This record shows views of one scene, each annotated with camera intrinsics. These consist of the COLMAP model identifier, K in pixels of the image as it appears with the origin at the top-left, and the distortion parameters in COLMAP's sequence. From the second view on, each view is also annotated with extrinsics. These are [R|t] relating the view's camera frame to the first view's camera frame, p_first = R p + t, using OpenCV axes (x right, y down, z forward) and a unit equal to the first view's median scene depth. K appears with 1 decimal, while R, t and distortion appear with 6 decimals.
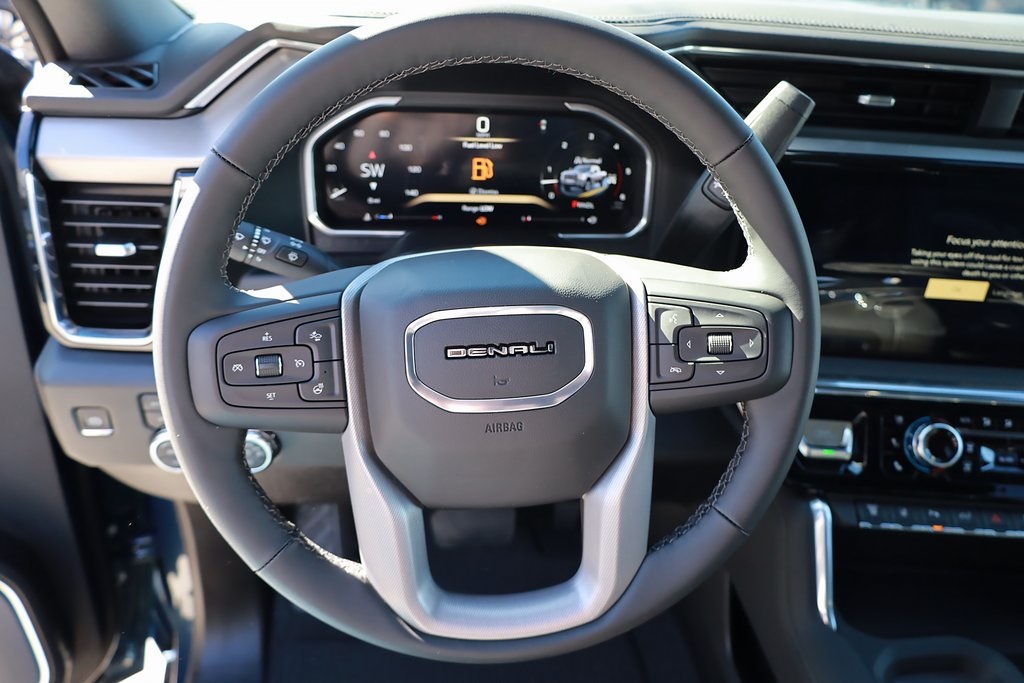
lens RADIAL K [[697.1, 0, 515.2], [0, 697.1, 342.1], [0, 0, 1]] dist [-0.028940, 0.020883]
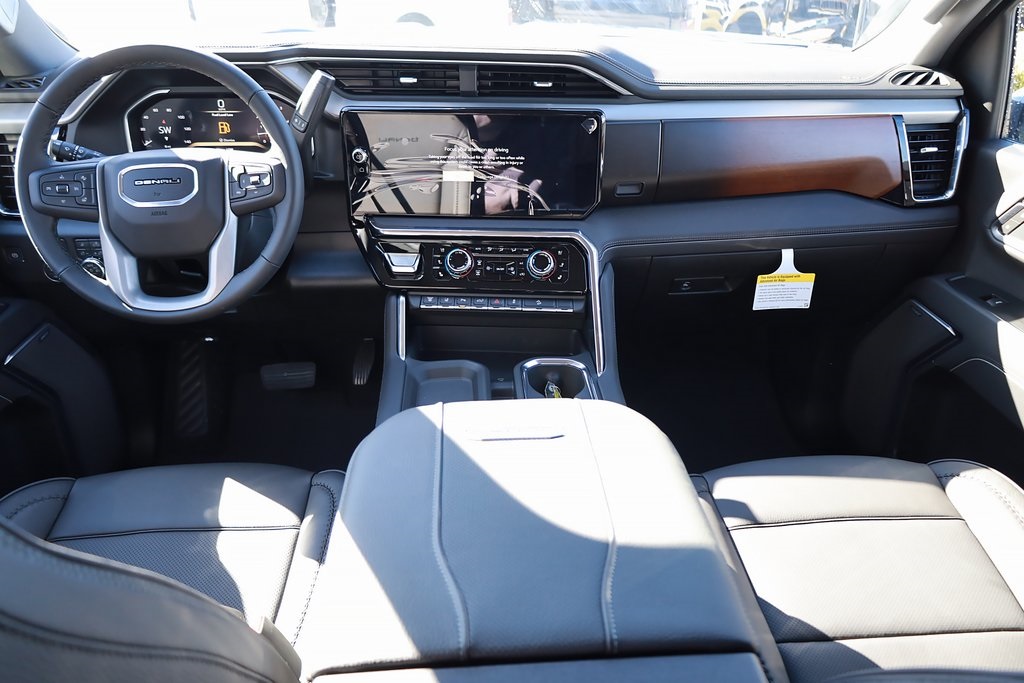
lens RADIAL K [[697.1, 0, 510.3], [0, 697.1, 340.8], [0, 0, 1]] dist [-0.028940, 0.020883]
pose [[0.999086, -0.028428, -0.031907, 0.846910], [0.027306, 0.999012, -0.035073, 0.455618], [0.032873, 0.034170, 0.998875, -0.907254]]
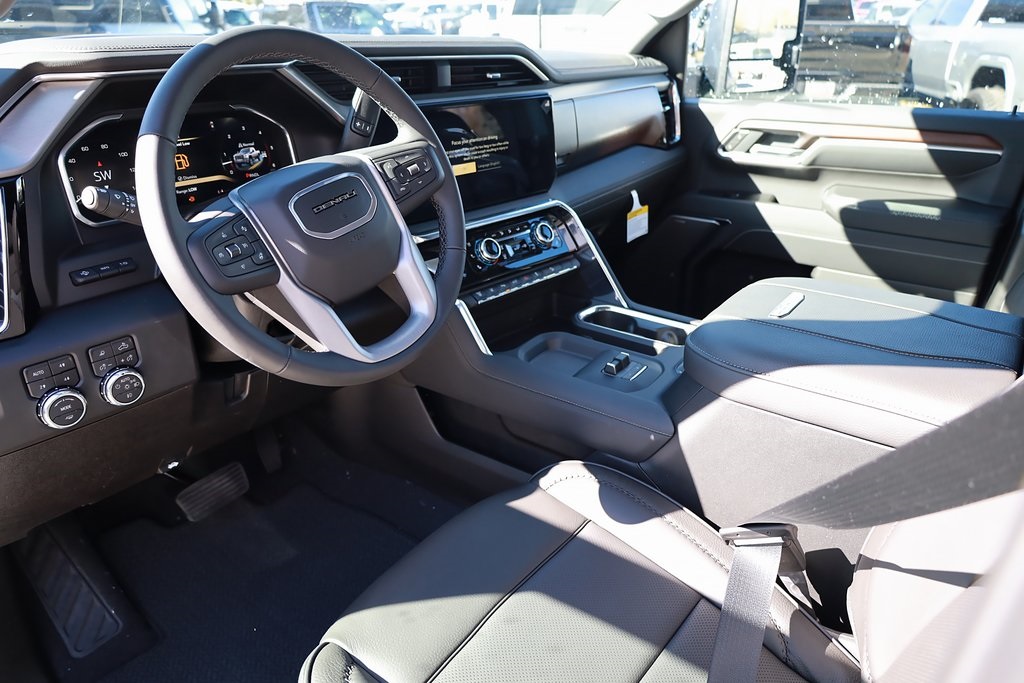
lens RADIAL K [[697.1, 0, 515.2], [0, 697.1, 337.9], [0, 0, 1]] dist [-0.028940, 0.020883]
pose [[0.654150, -0.346530, 0.672313, -0.735469], [0.415944, 0.907212, 0.062898, 0.290486], [-0.631727, 0.238500, 0.737590, -0.400050]]
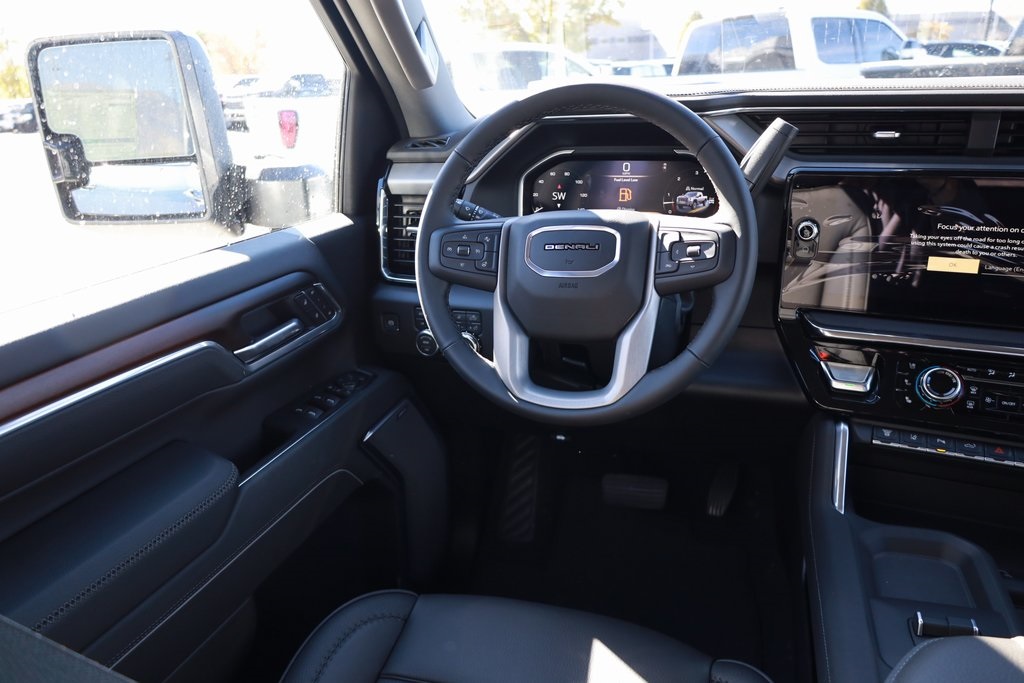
lens RADIAL K [[697.1, 0, 514.7], [0, 697.1, 347.4], [0, 0, 1]] dist [-0.028940, 0.020883]
pose [[0.912922, 0.061646, -0.403451, 0.423249], [-0.129940, 0.980990, -0.144134, 0.390050], [0.386896, 0.184008, 0.903578, -0.512997]]
